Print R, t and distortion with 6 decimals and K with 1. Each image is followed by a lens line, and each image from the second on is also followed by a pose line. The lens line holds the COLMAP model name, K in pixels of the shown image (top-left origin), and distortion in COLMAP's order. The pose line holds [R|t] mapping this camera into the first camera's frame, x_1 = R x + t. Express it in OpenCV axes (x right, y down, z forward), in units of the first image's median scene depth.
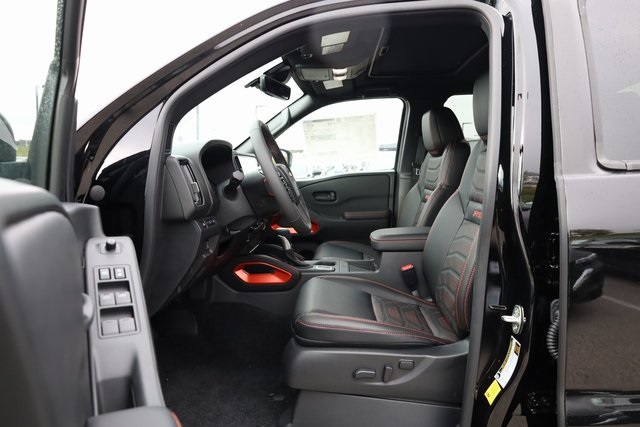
lens RADIAL K [[448.4, 0, 320.0], [0, 448.4, 213.5], [0, 0, 1]] dist [-0.001994, -0.002893]
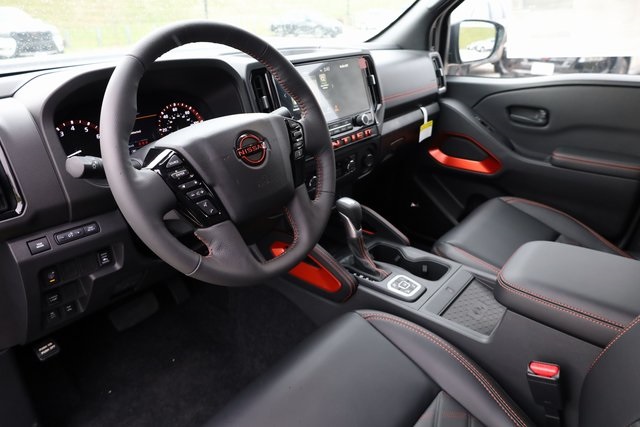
lens RADIAL K [[448.4, 0, 320.0], [0, 448.4, 213.5], [0, 0, 1]] dist [-0.001994, -0.002893]
pose [[0.794960, 0.243485, -0.555656, 0.151803], [-0.050361, 0.939249, 0.339522, -0.104539], [0.604568, -0.241923, 0.758927, 0.384221]]
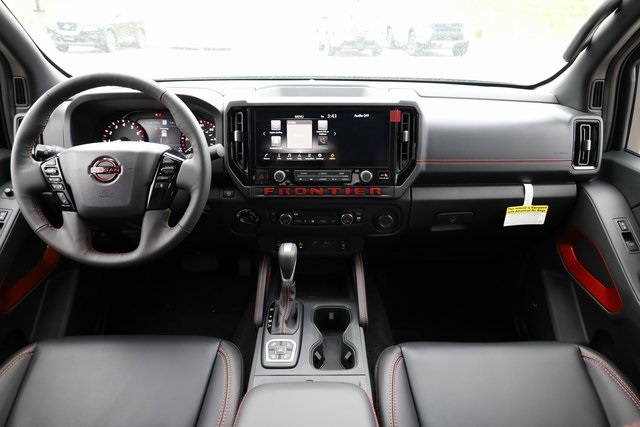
lens RADIAL K [[448.4, 0, 320.0], [0, 448.4, 213.5], [0, 0, 1]] dist [-0.001994, -0.002893]
pose [[0.037210, 0.429181, -0.902452, 0.304800], [-0.101646, 0.900019, 0.423833, -0.185053], [0.994125, 0.075960, 0.077114, 0.718004]]
